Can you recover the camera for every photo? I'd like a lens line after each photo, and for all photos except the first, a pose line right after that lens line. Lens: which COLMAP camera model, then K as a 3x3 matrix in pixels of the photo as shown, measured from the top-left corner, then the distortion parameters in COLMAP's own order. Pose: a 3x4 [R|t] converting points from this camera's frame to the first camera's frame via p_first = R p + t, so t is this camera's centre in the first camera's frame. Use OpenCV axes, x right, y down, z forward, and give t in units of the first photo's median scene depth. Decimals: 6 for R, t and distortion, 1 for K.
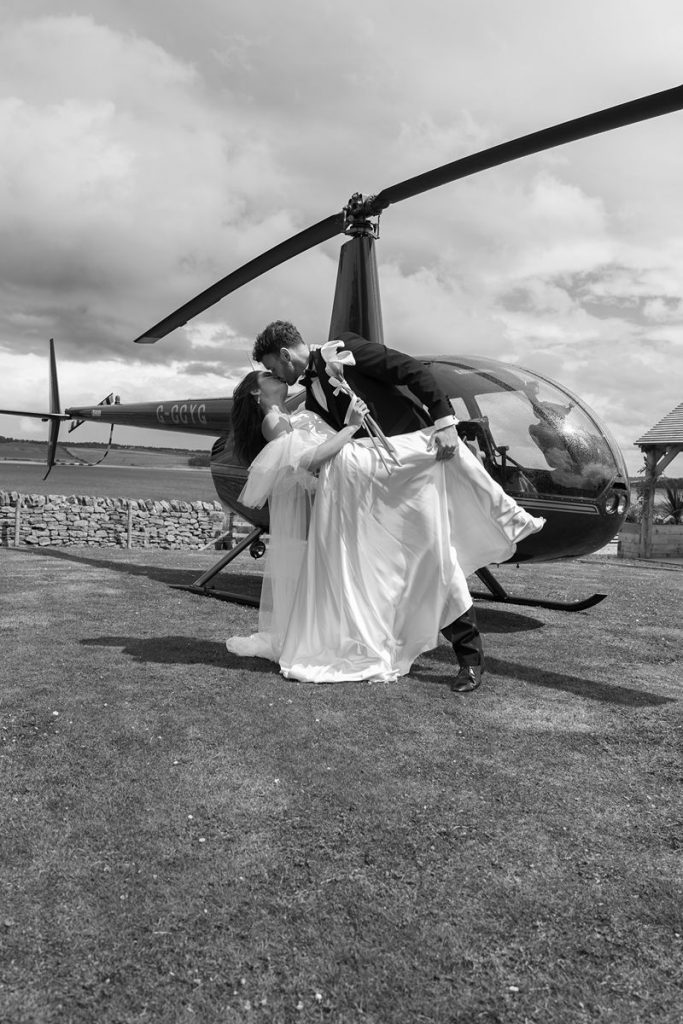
lens RADIAL K [[730.5, 0, 202.9], [0, 730.5, 553.3], [0, 0, 1]] dist [0.000336, -0.000571]
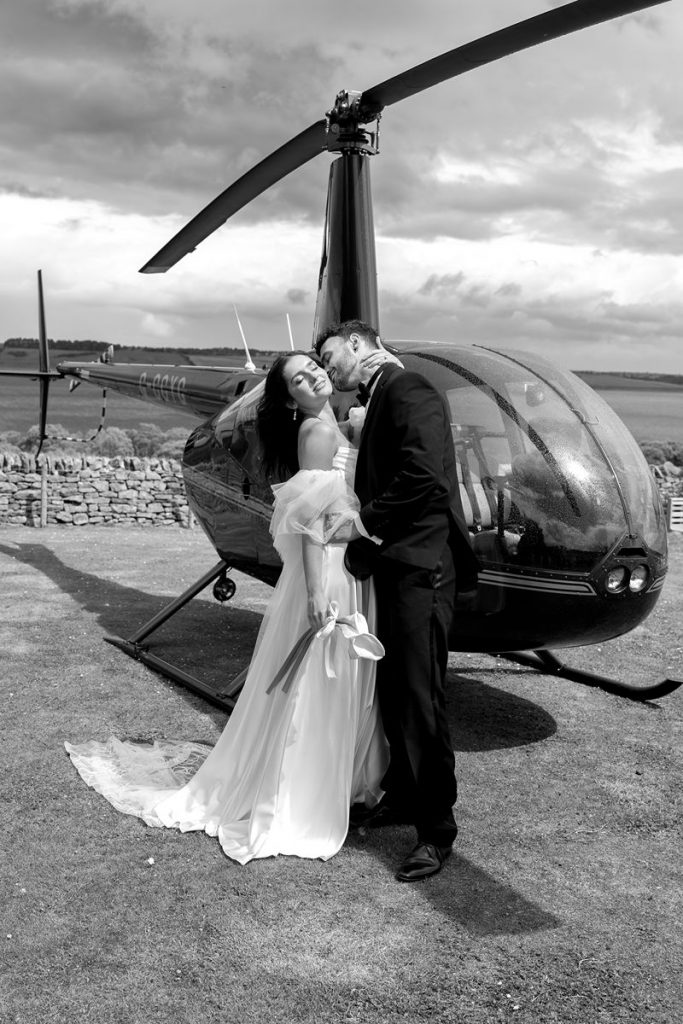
lens RADIAL K [[1018.3, 0, 343.0], [0, 1018.3, 498.9], [0, 0, 1]] dist [-0.000149, -0.002173]
pose [[0.982577, 0.006805, -0.185730, 0.248628], [0.005751, 0.997738, 0.066983, -0.106772], [0.185766, -0.066884, 0.980315, 0.012341]]
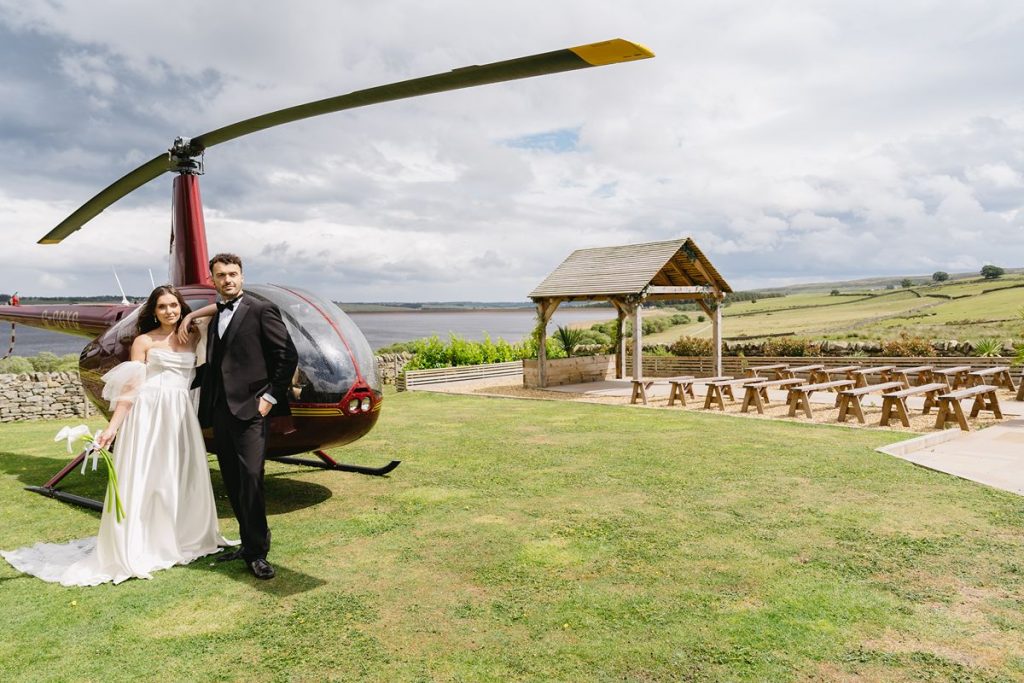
lens RADIAL K [[668.6, 0, 512.0], [0, 668.6, 341.5], [0, 0, 1]] dist [-0.038492, 0.022445]
pose [[0.967917, -0.068981, 0.241617, 0.283636], [0.068253, 0.997603, 0.011390, -0.088920], [-0.241824, 0.005467, 0.970305, -0.100438]]
